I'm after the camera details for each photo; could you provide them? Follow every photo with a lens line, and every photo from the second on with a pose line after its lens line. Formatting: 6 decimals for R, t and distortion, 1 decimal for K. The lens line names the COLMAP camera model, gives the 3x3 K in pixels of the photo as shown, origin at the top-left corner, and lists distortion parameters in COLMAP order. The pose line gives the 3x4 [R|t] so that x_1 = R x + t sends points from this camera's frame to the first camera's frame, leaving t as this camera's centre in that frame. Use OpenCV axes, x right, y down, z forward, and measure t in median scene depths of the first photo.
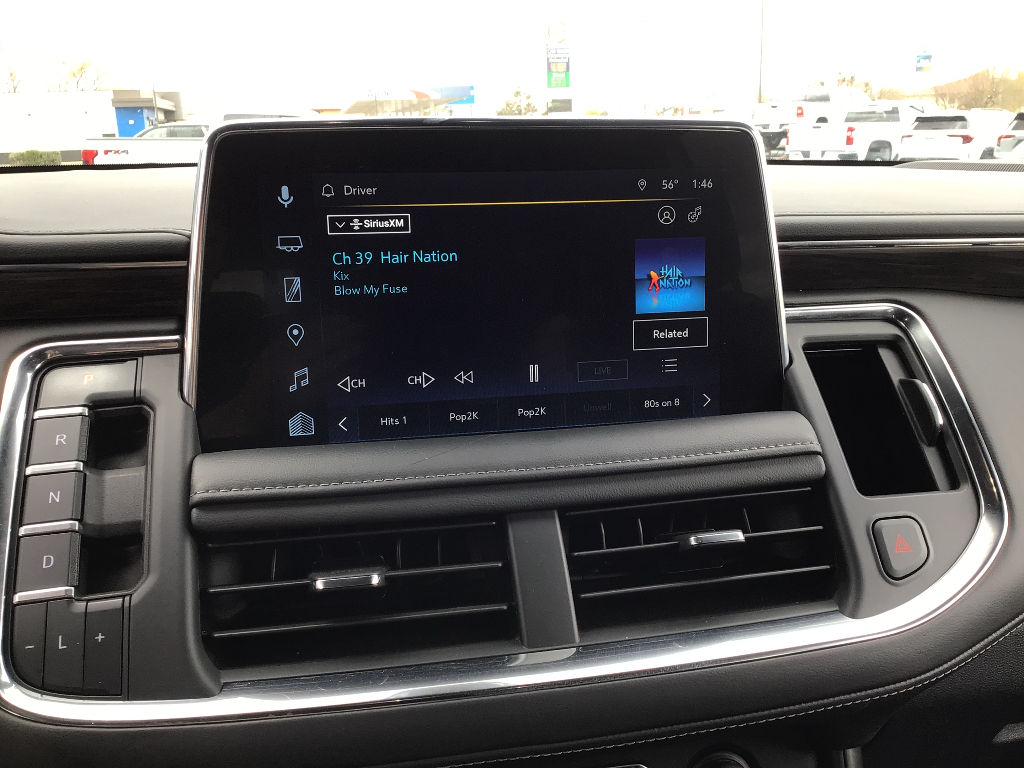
lens RADIAL K [[888.1, 0, 512.0], [0, 888.1, 384.0], [0, 0, 1]] dist [0.008257, -0.004615]
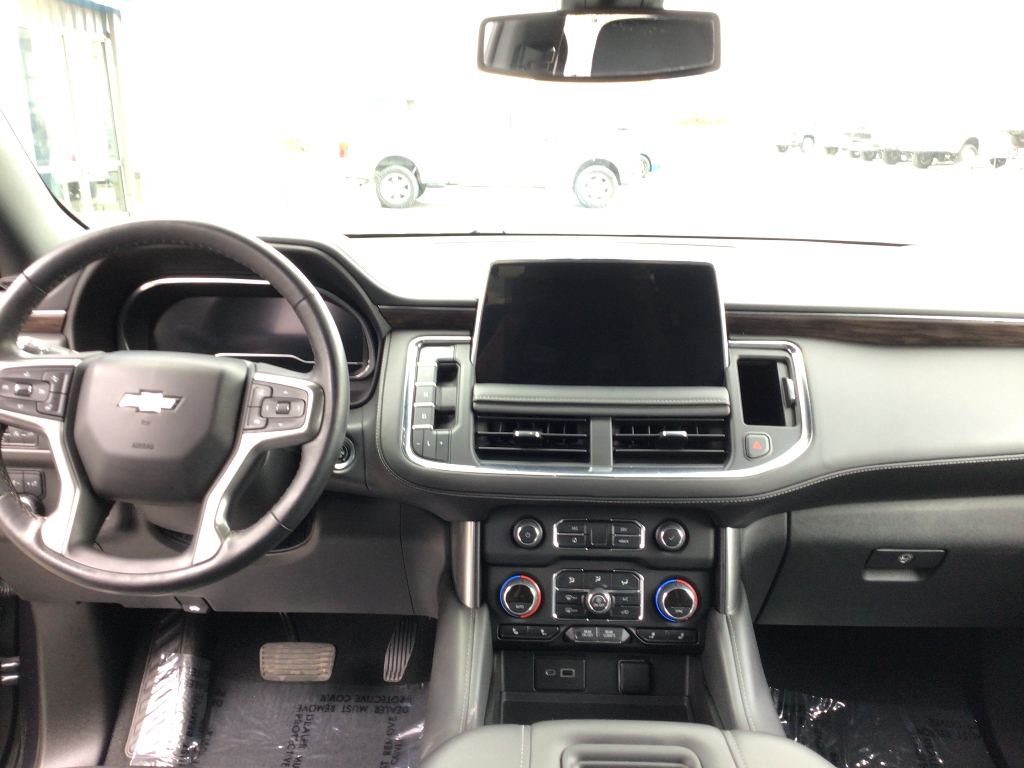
lens RADIAL K [[888.1, 0, 512.0], [0, 888.1, 384.0], [0, 0, 1]] dist [0.008257, -0.004615]
pose [[0.973152, 0.078268, -0.216449, 0.317199], [-0.073233, 0.996827, 0.031198, -0.009331], [0.218204, -0.014509, 0.975795, -1.523309]]
